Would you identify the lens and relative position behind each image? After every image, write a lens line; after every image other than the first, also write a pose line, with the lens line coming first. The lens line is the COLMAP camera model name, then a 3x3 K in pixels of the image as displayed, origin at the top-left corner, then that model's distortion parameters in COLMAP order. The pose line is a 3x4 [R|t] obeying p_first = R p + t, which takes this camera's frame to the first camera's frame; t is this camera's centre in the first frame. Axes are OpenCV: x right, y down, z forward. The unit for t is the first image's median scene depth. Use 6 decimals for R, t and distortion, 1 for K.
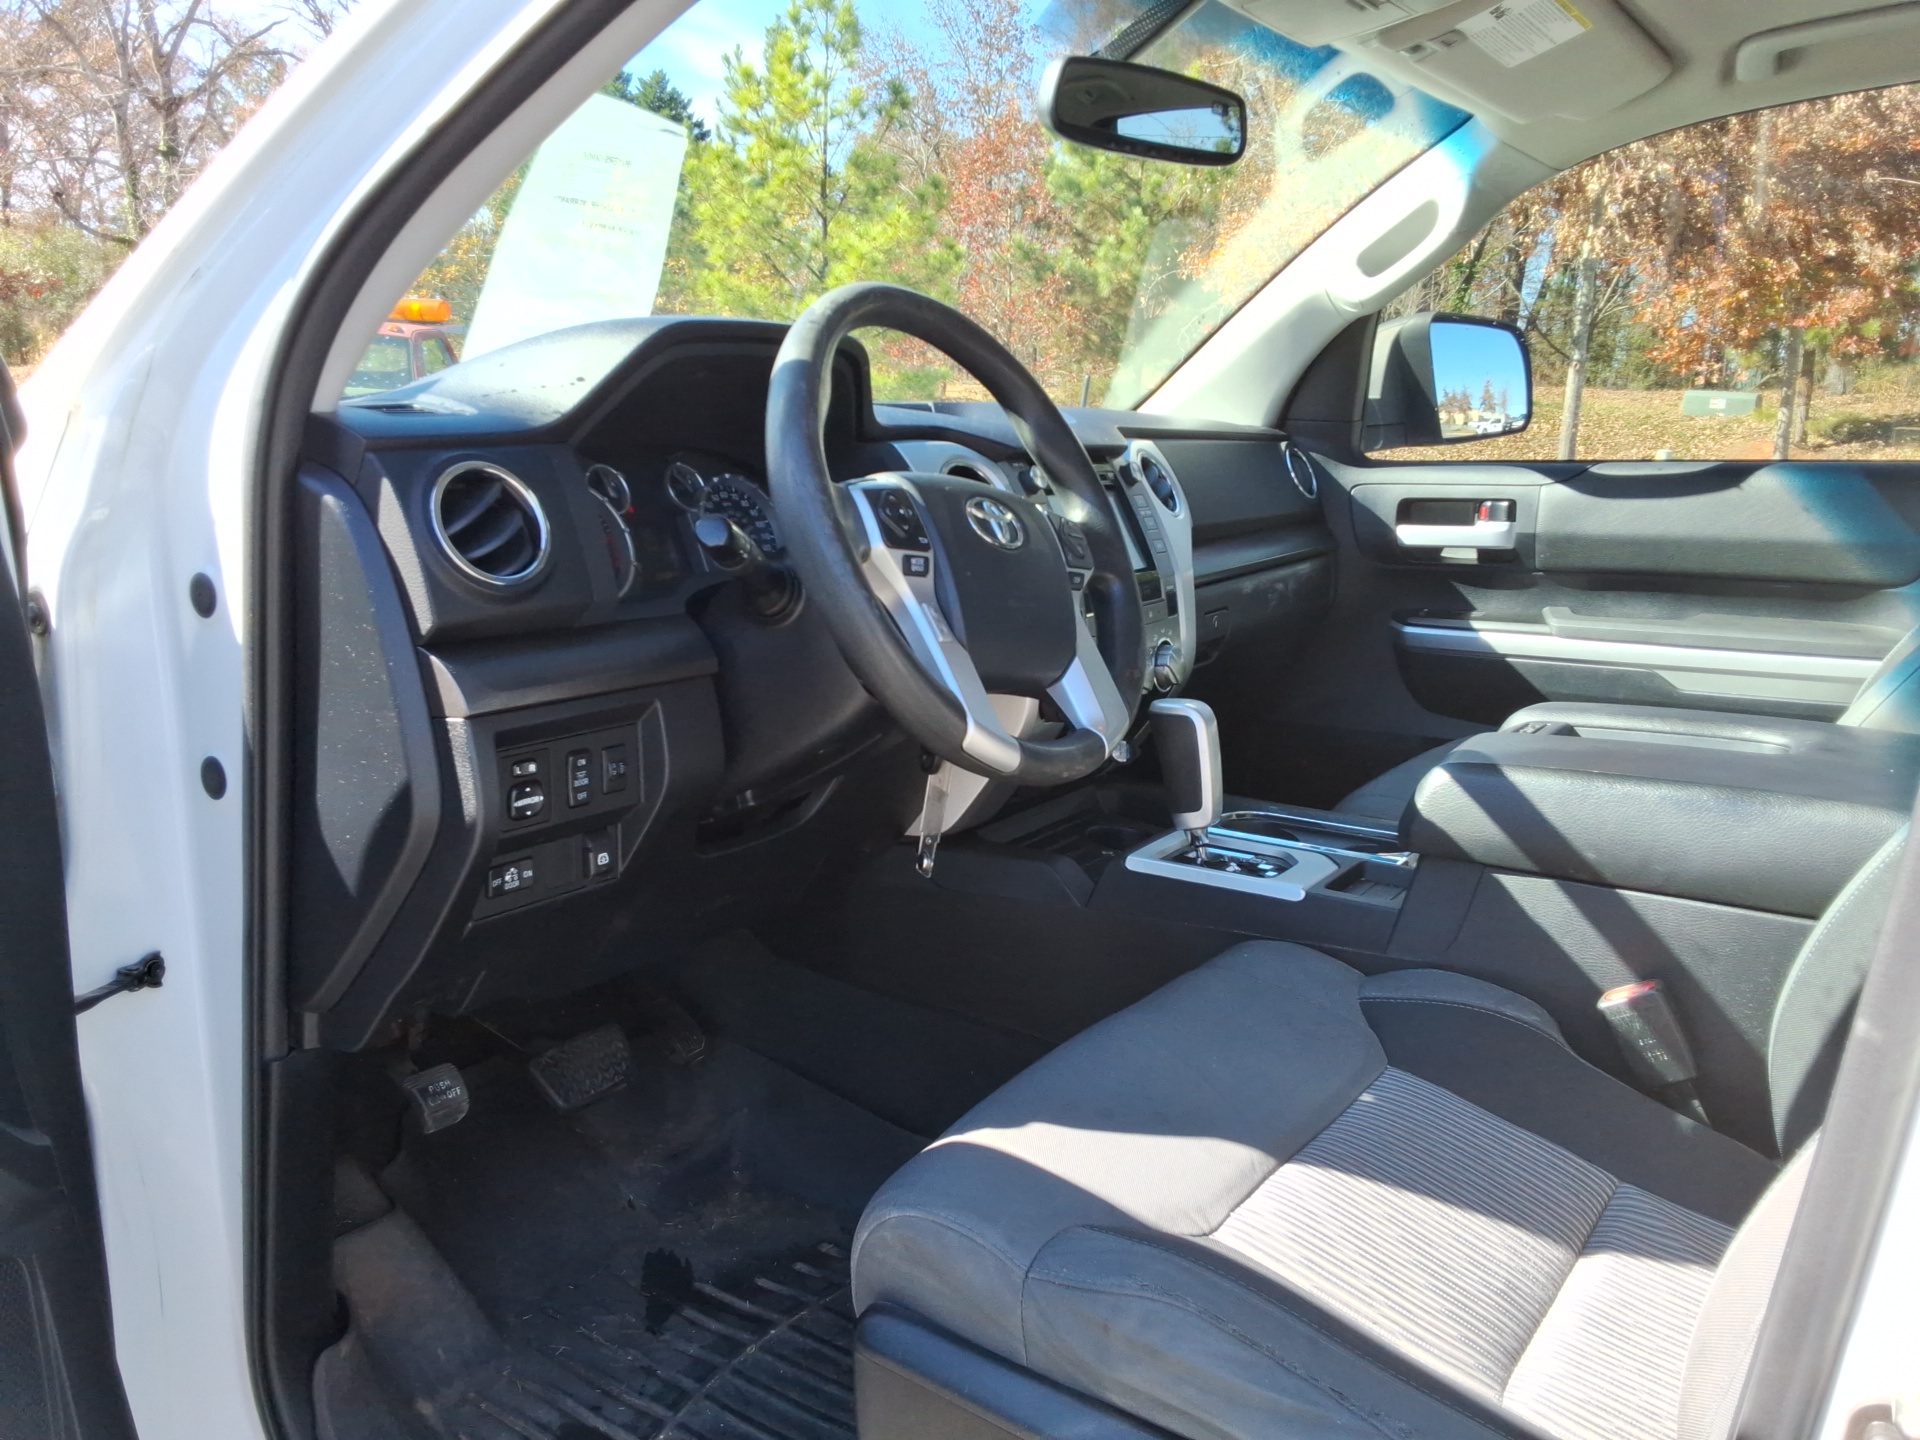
lens RADIAL K [[1593.4, 0, 960.0], [0, 1593.4, 720.0], [0, 0, 1]] dist [0.092668, -0.085527]
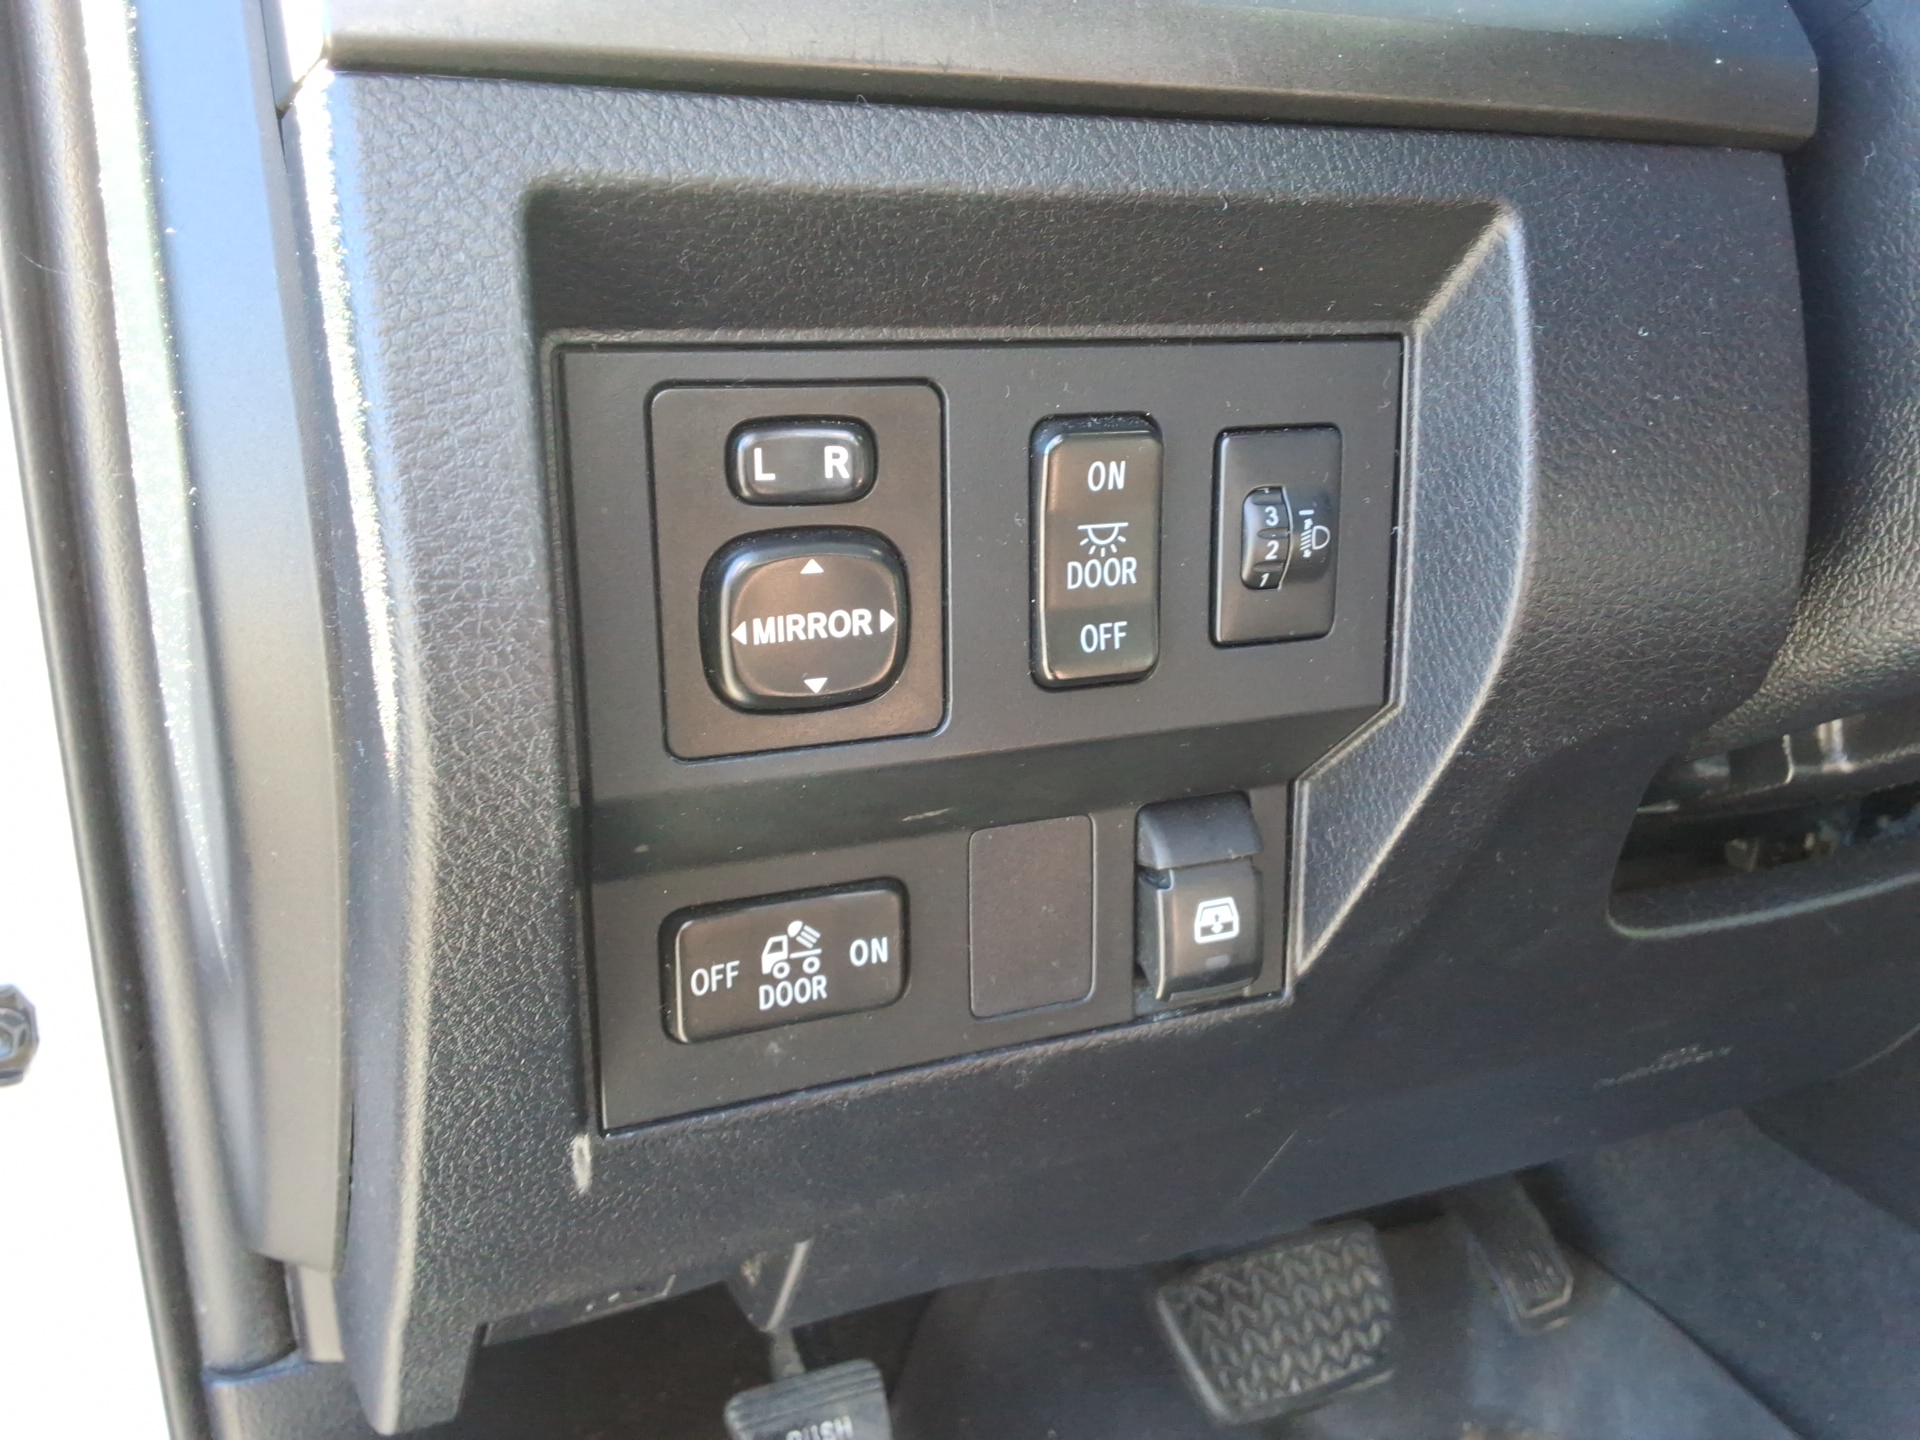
lens RADIAL K [[1552.3, 0, 960.0], [0, 1552.3, 720.0], [0, 0, 1]] dist [0.108906, -0.166841]
pose [[0.855465, 0.090390, -0.509911, -0.138866], [-0.073709, 0.995877, 0.052876, 0.047047], [0.512588, -0.007649, 0.858601, 0.779756]]
